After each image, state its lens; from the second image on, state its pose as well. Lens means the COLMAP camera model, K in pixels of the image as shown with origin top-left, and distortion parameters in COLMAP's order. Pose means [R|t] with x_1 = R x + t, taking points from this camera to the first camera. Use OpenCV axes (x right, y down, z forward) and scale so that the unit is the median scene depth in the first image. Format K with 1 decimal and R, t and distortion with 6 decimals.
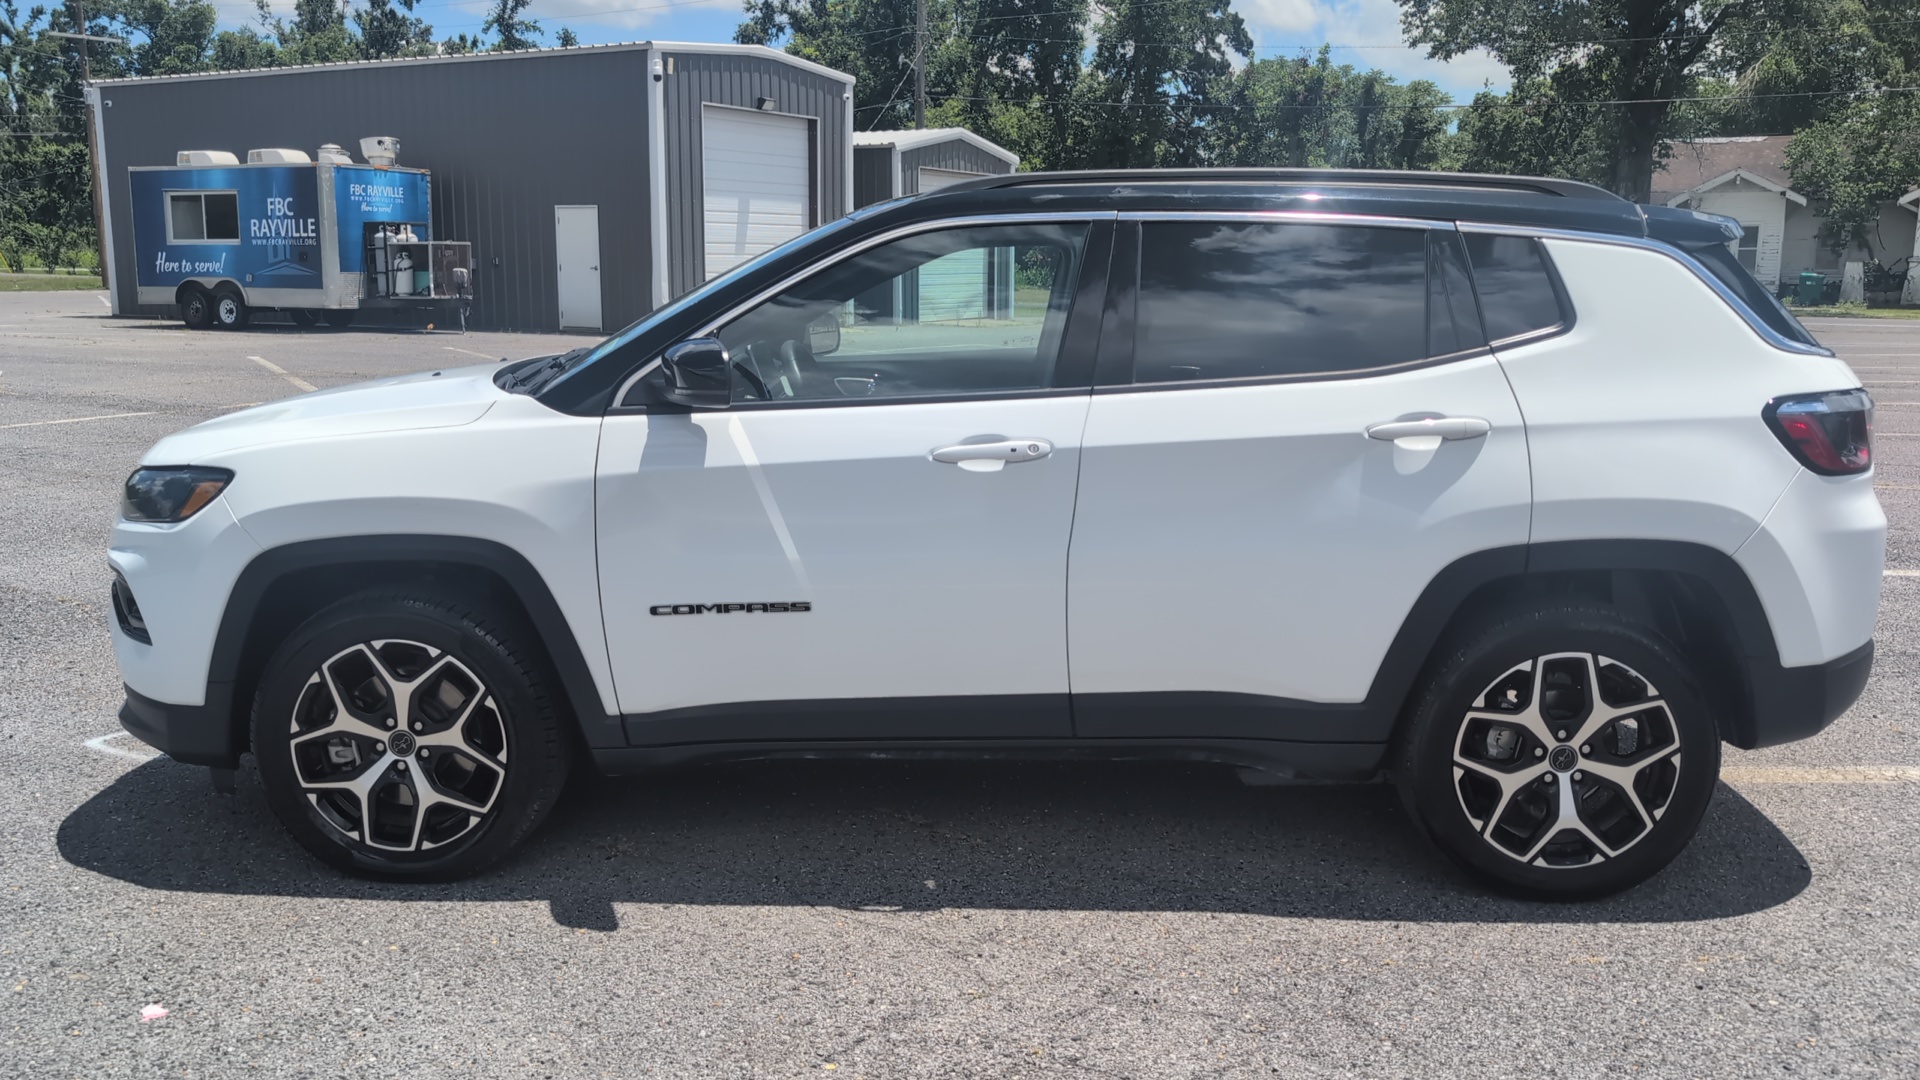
lens RADIAL K [[1612.7, 0, 950.4], [0, 1612.7, 548.6], [0, 0, 1]] dist [0.026651, -0.043970]
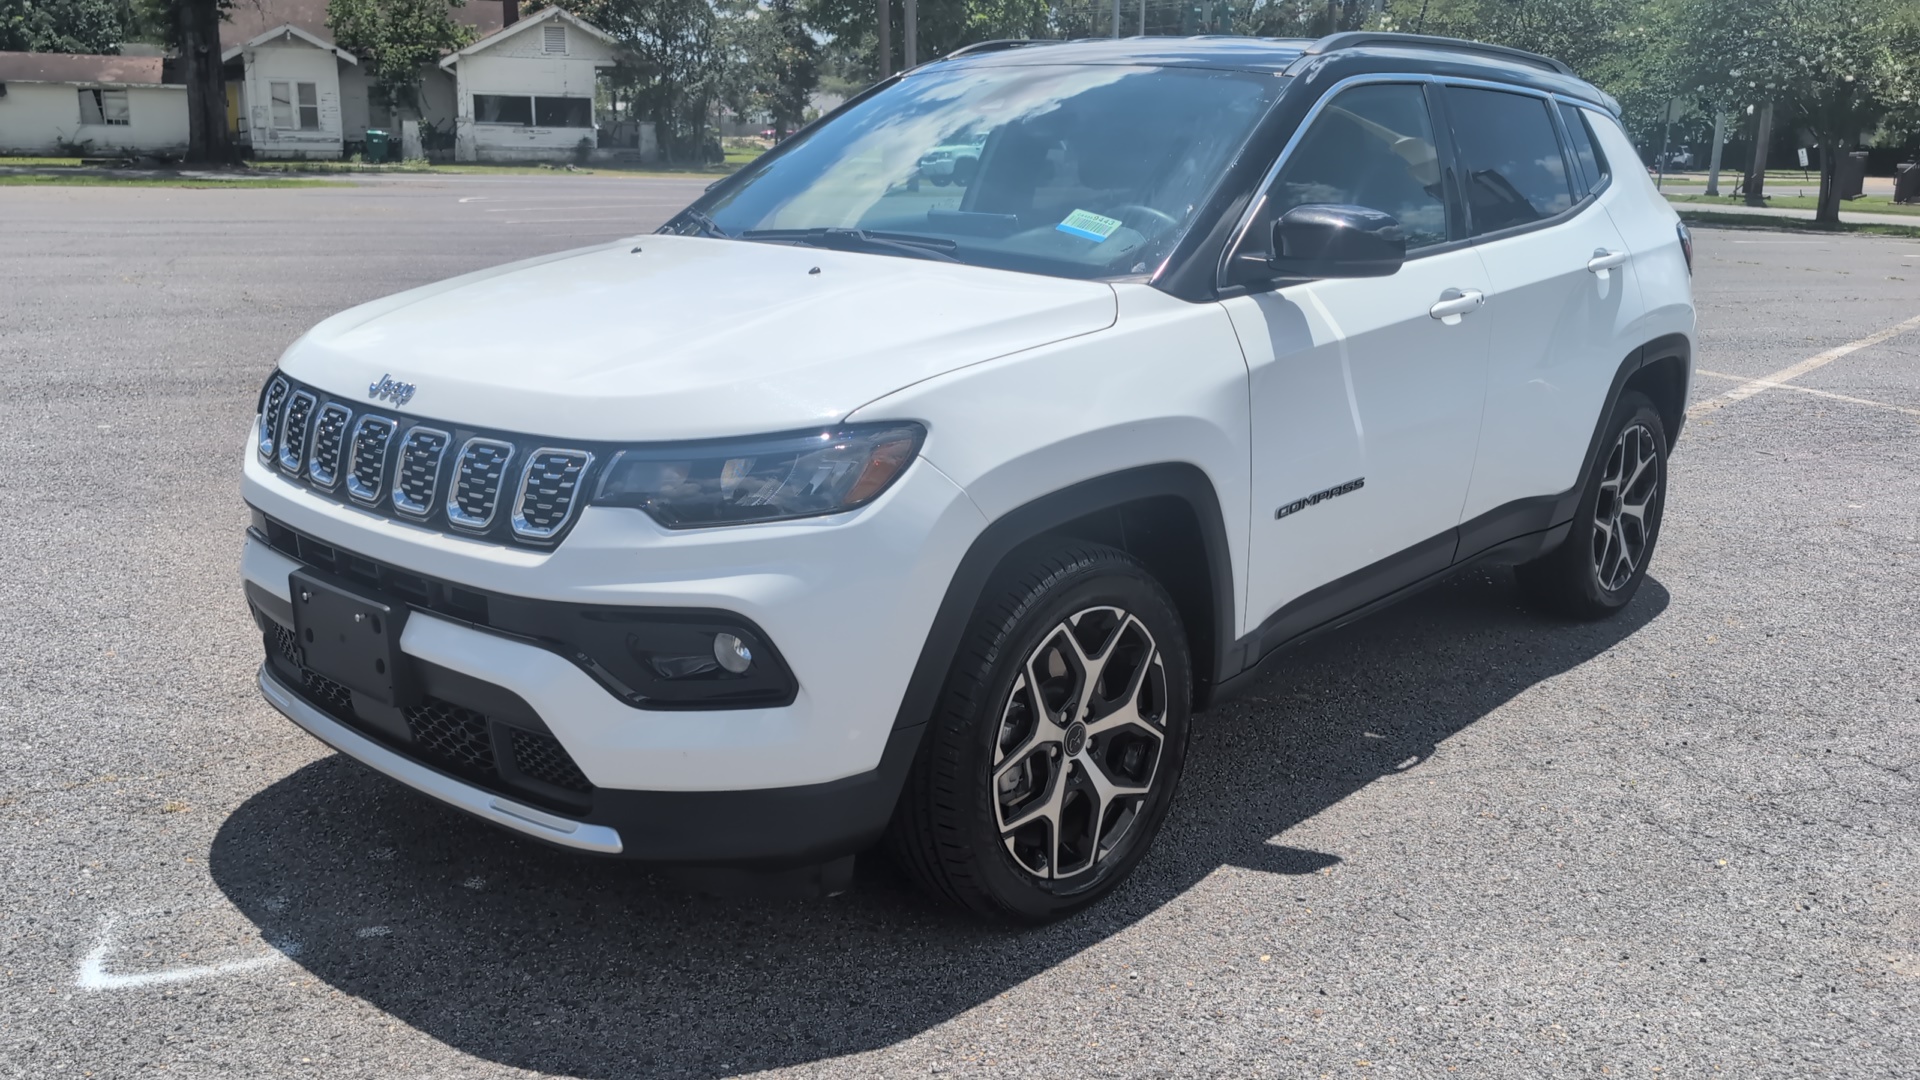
lens RADIAL K [[1612.7, 0, 972.7], [0, 1612.7, 548.7], [0, 0, 1]] dist [0.026651, -0.043970]
pose [[0.639655, -0.186473, 0.745700, -0.944724], [0.122855, 0.982458, 0.140293, -0.087098], [-0.758781, 0.001874, 0.651344, 0.531021]]
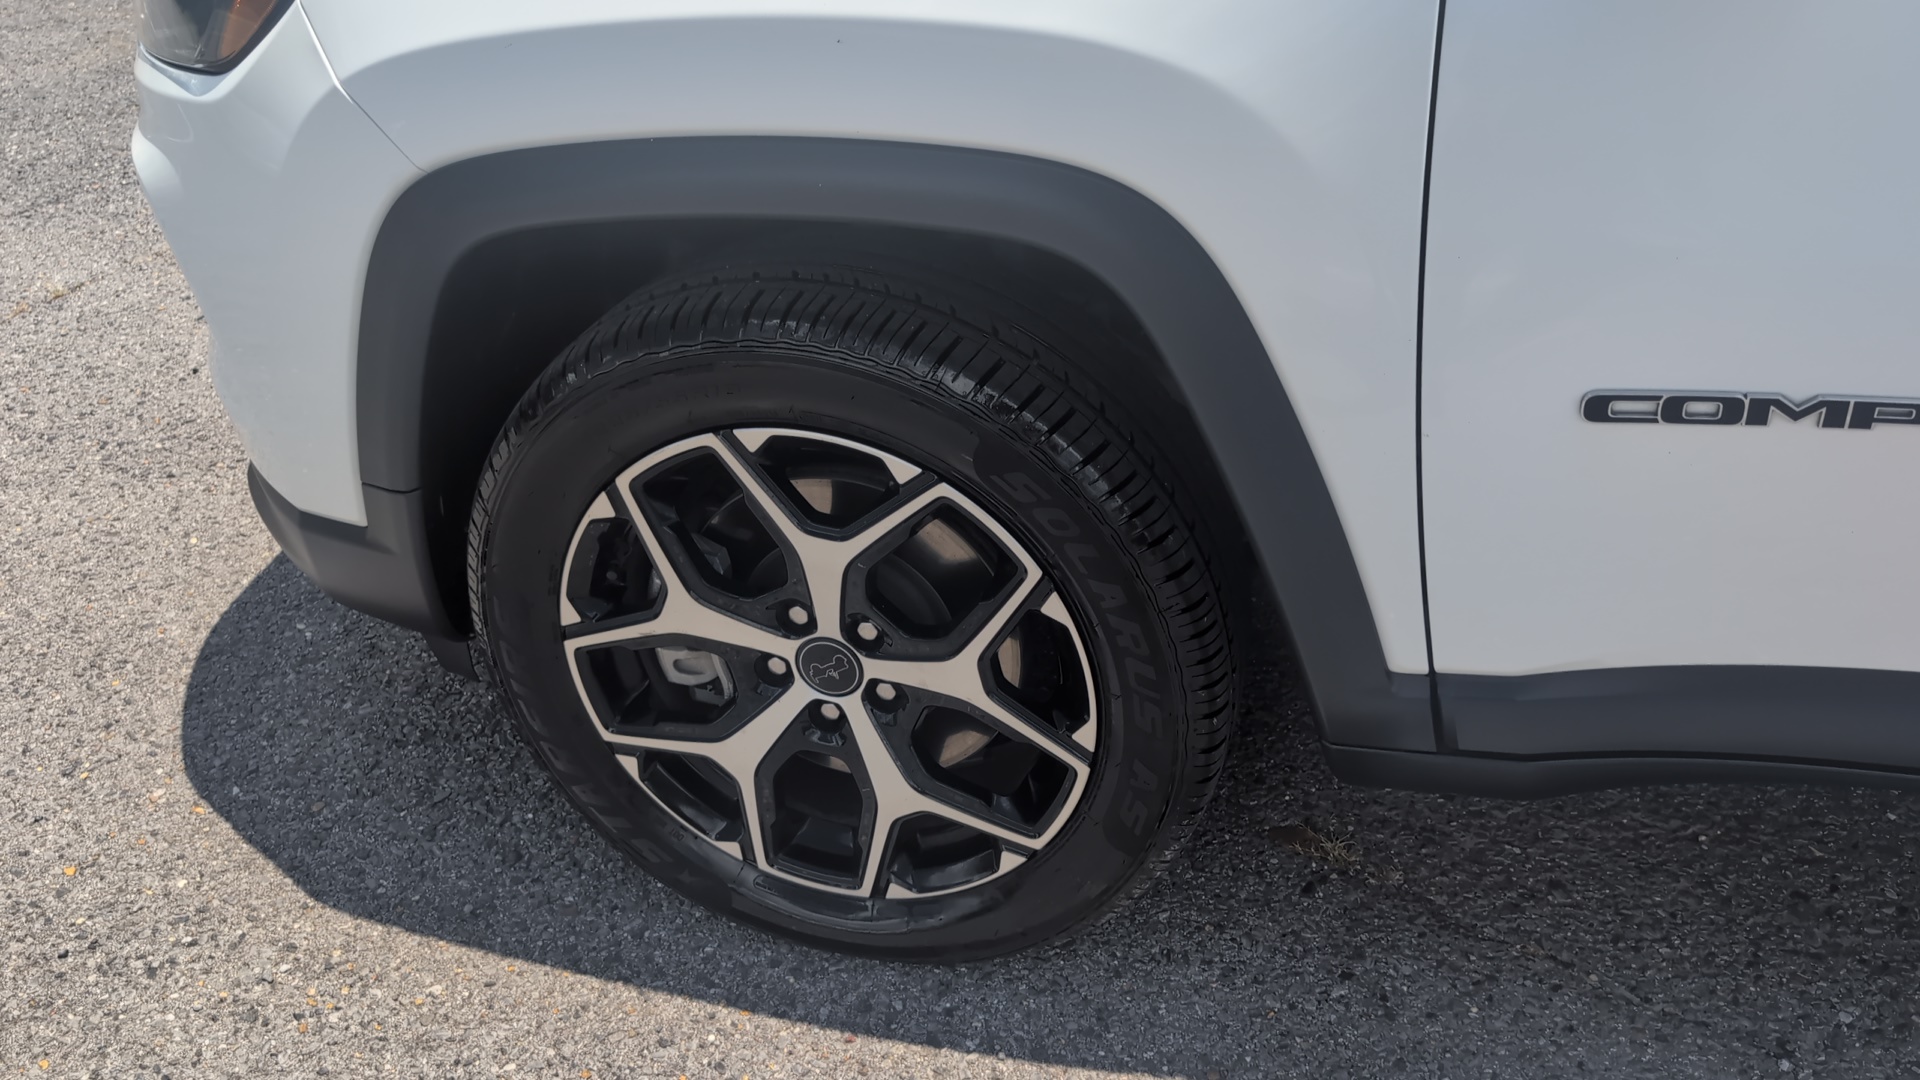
lens RADIAL K [[1612.7, 0, 973.8], [0, 1612.7, 551.2], [0, 0, 1]] dist [0.026651, -0.043970]
pose [[0.971660, 0.075606, -0.223964, -0.222018], [0.013769, 0.927757, 0.372931, -0.050088], [0.235980, -0.365446, 0.900424, 0.673818]]
